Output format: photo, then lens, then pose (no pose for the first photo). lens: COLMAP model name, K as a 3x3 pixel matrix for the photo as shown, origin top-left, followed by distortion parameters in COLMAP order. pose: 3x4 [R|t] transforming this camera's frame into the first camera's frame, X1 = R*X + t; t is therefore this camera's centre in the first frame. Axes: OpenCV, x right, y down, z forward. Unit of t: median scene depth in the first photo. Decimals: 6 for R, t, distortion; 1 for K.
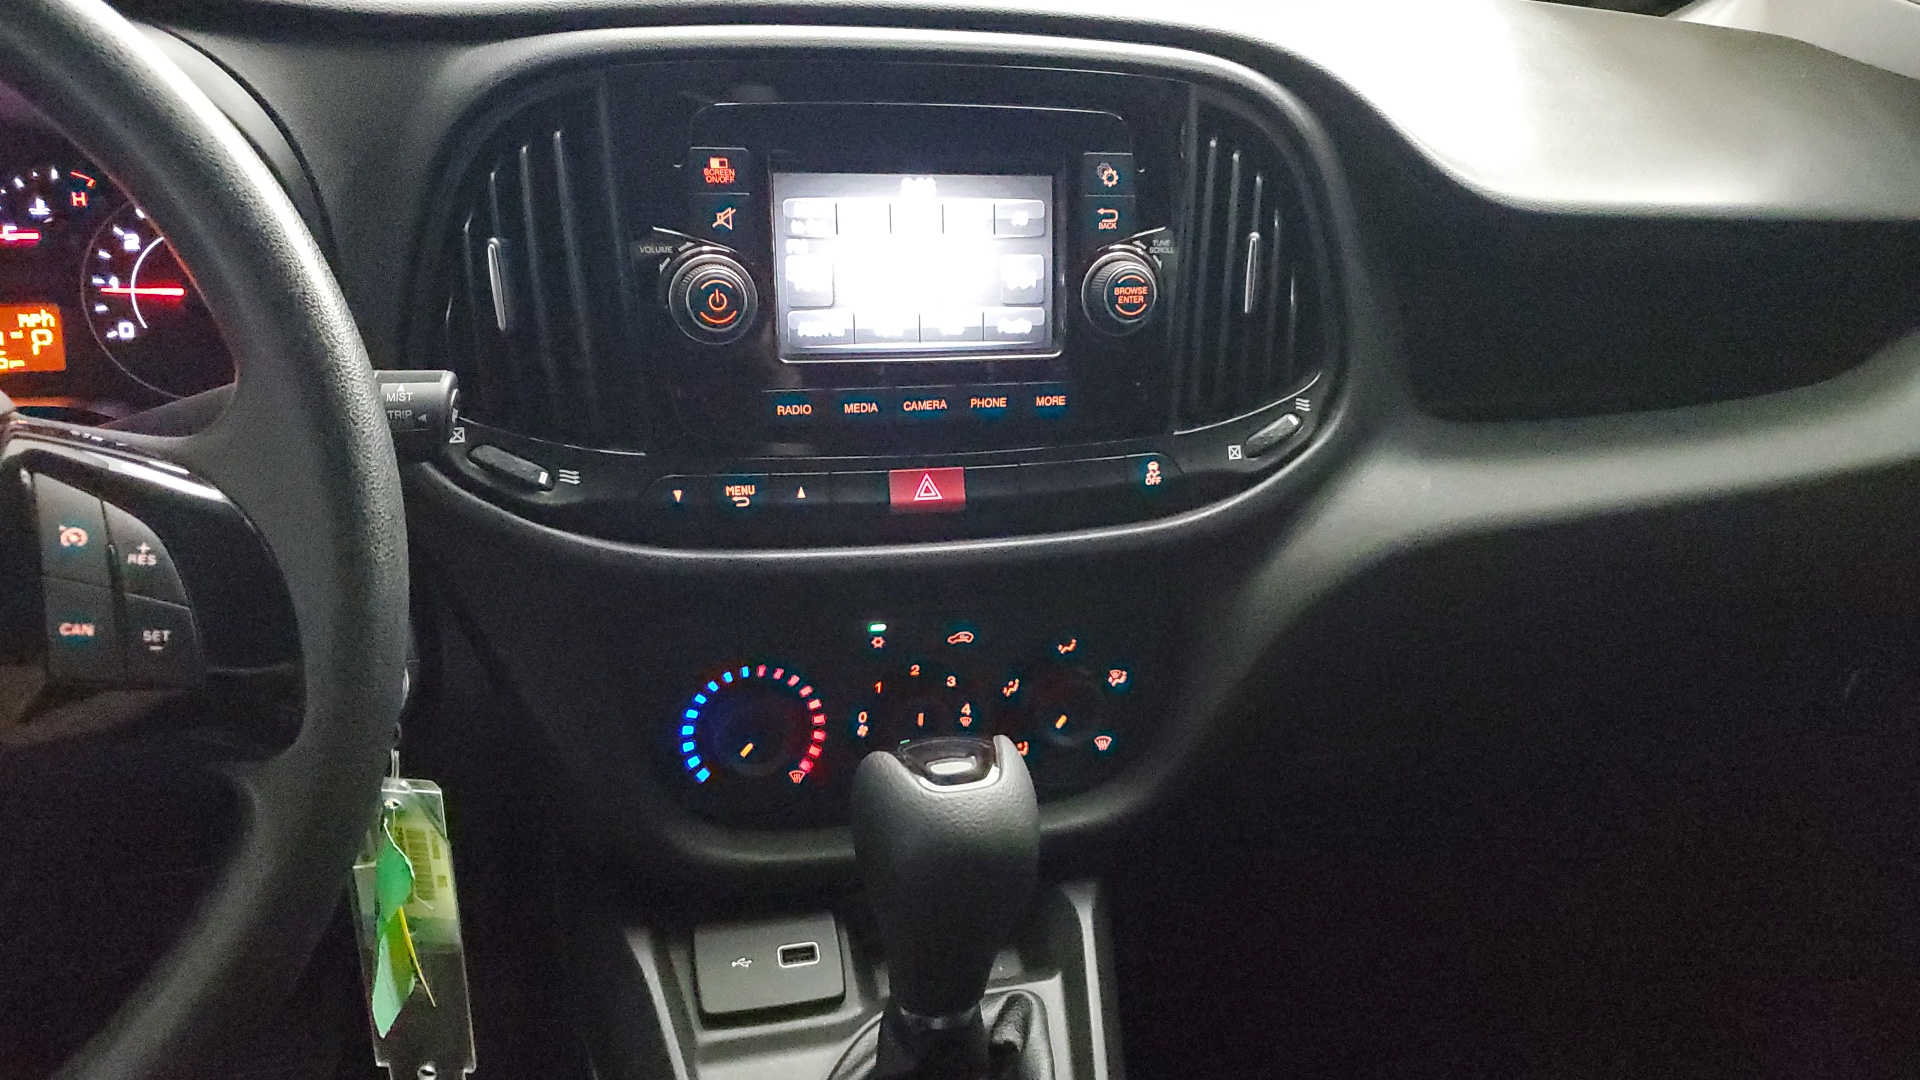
lens RADIAL K [[1480.7, 0, 987.7], [0, 1480.7, 572.5], [0, 0, 1]] dist [0.139250, -0.204372]
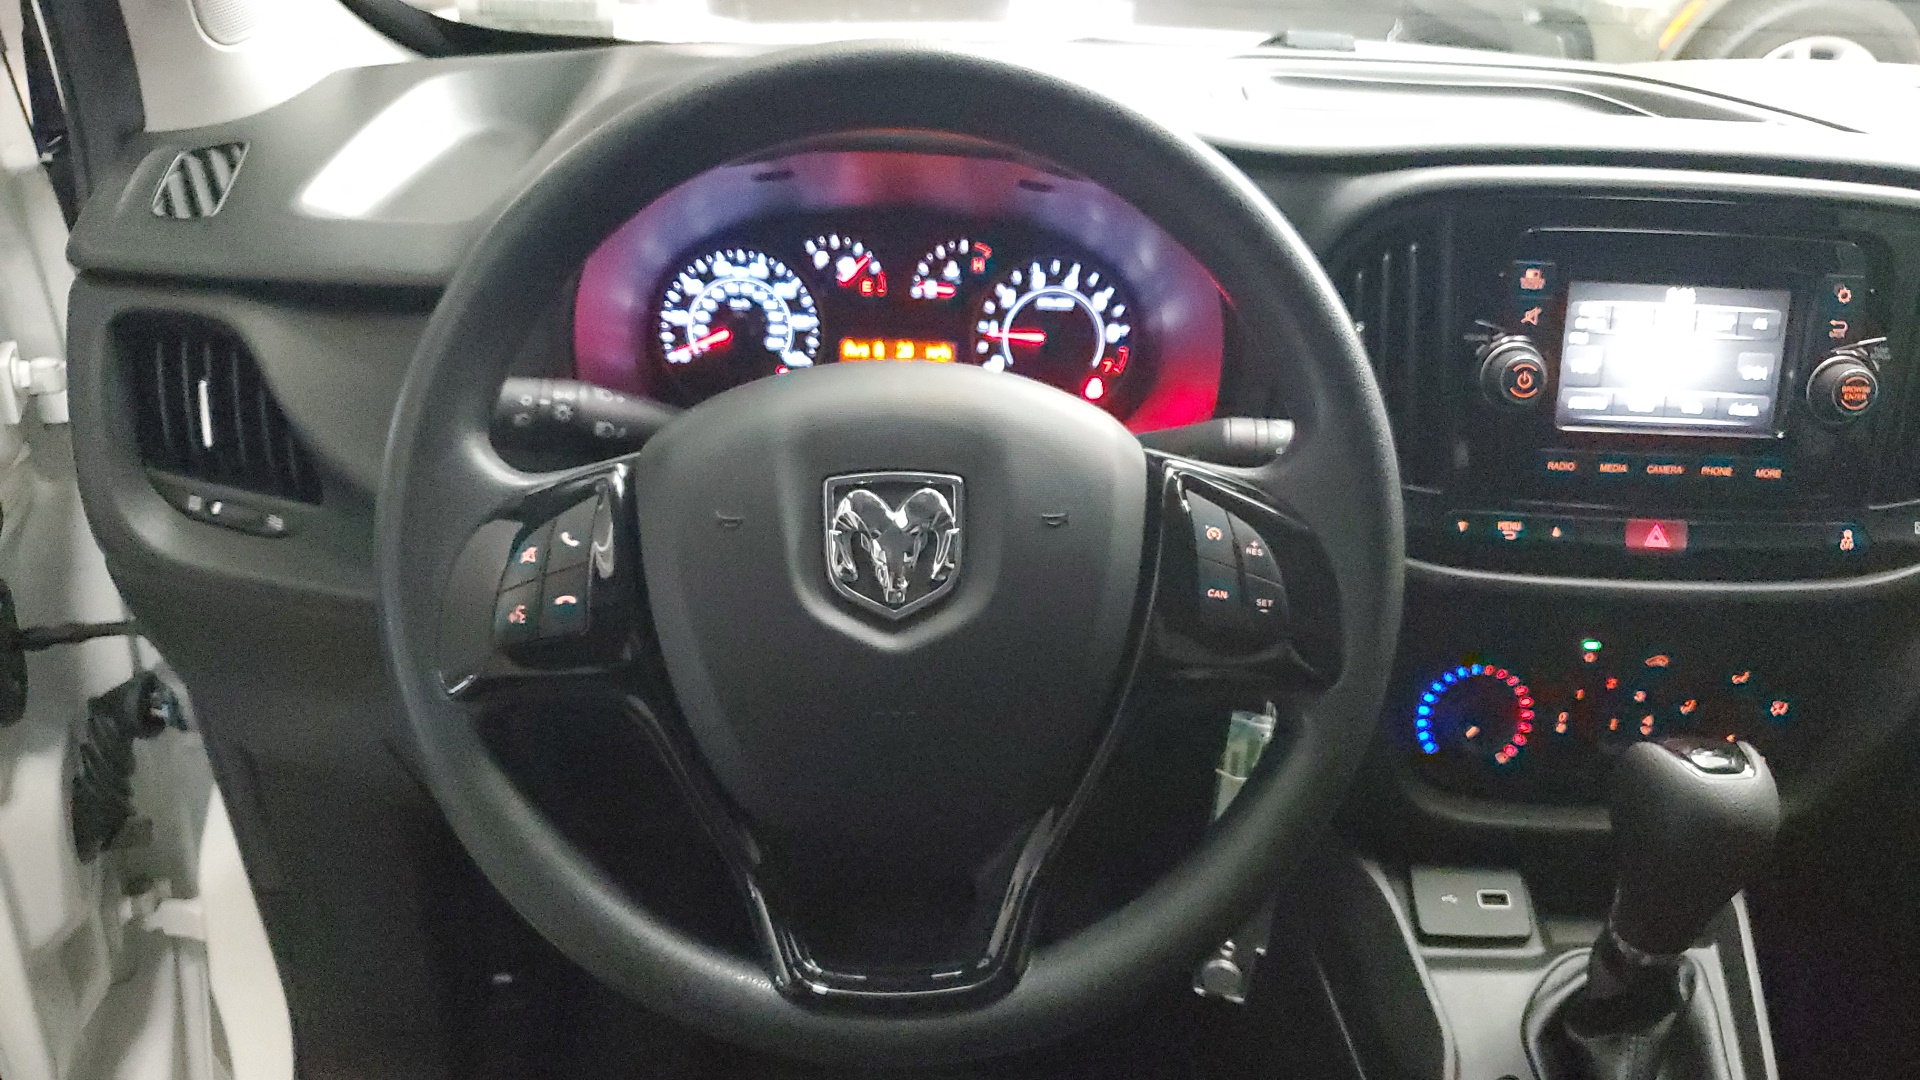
lens RADIAL K [[1559.2, 0, 903.5], [0, 1559.2, 570.0], [0, 0, 1]] dist [-0.010179, -0.003532]
pose [[0.970284, 0.094999, -0.222542, -0.353303], [-0.095517, 0.995392, 0.008461, 0.019240], [0.222320, 0.013047, 0.974886, -0.389184]]
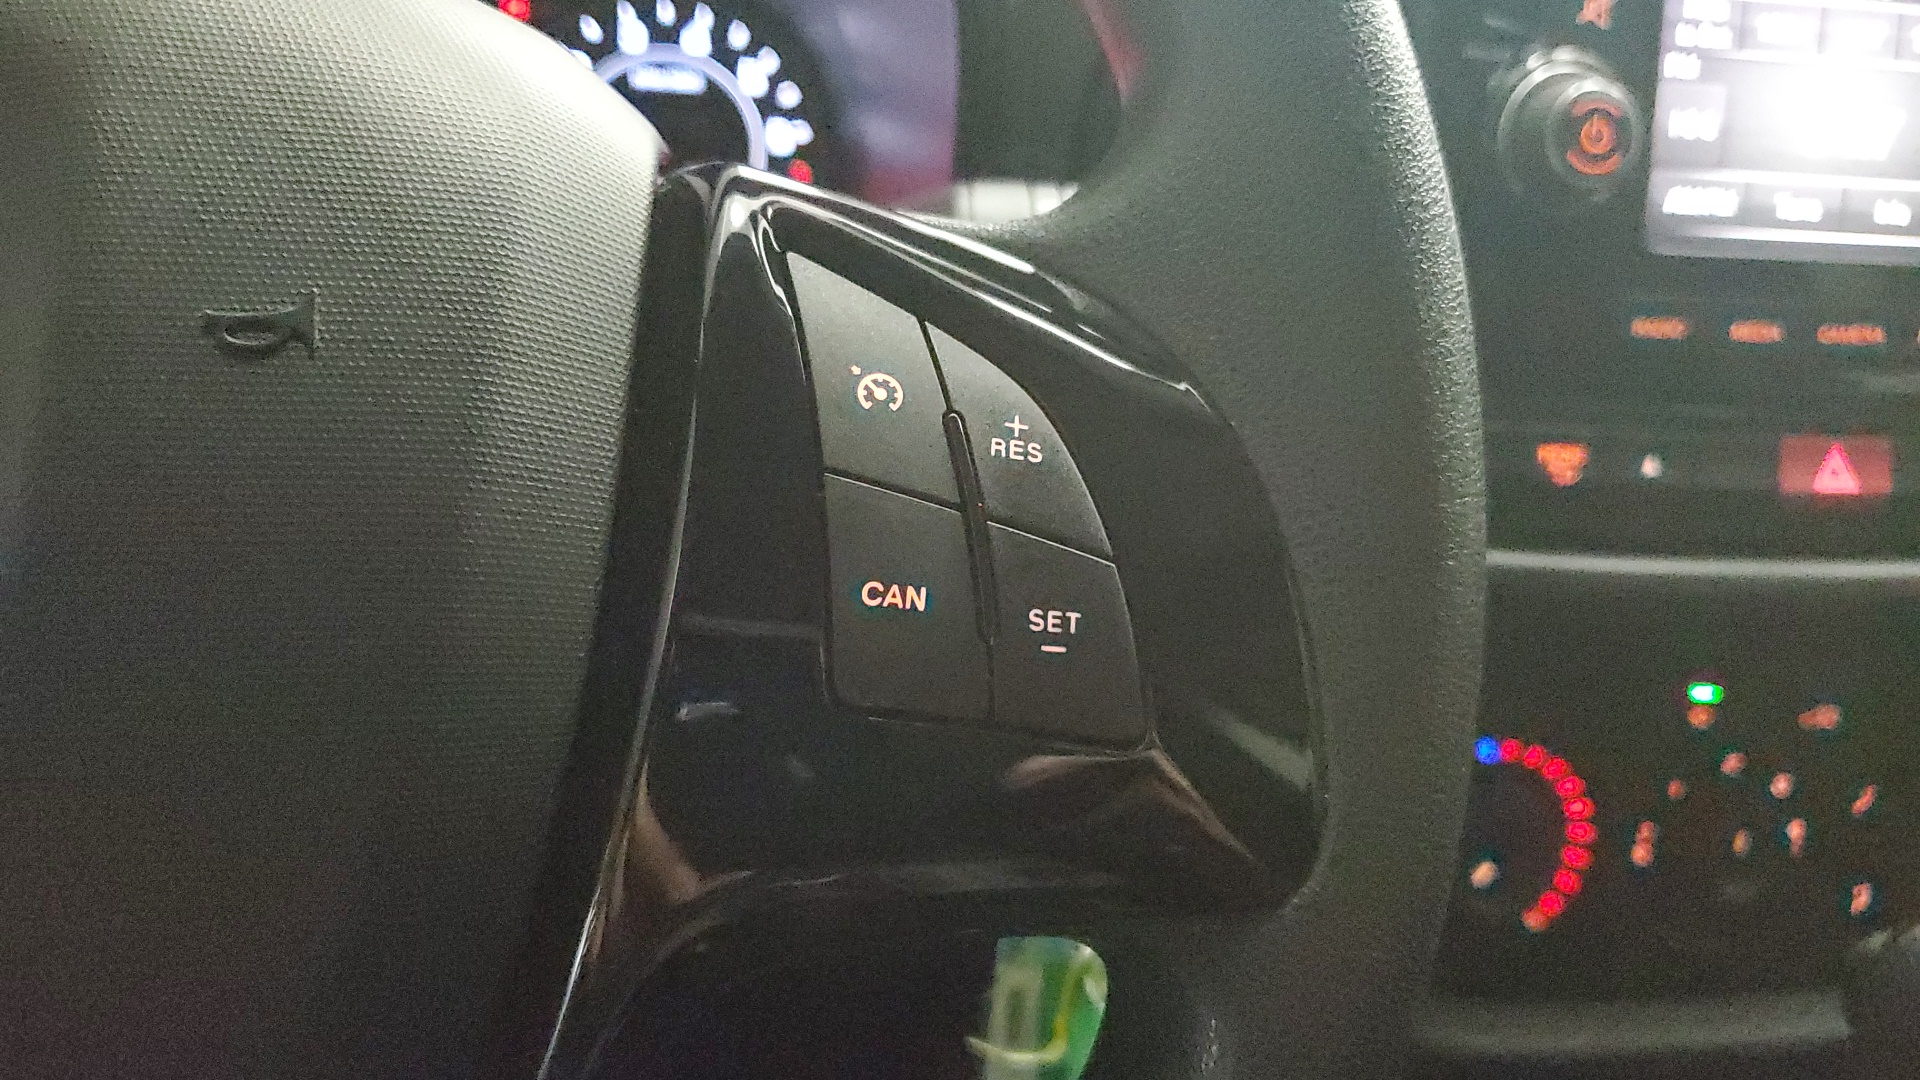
lens RADIAL K [[1491.7, 0, 972.4], [0, 1491.7, 534.5], [0, 0, 1]] dist [-0.008158, -0.002305]
pose [[0.995351, 0.057229, -0.077472, -0.343996], [-0.061936, 0.996288, -0.059780, 0.028076], [0.073763, 0.064301, 0.995201, 0.359440]]
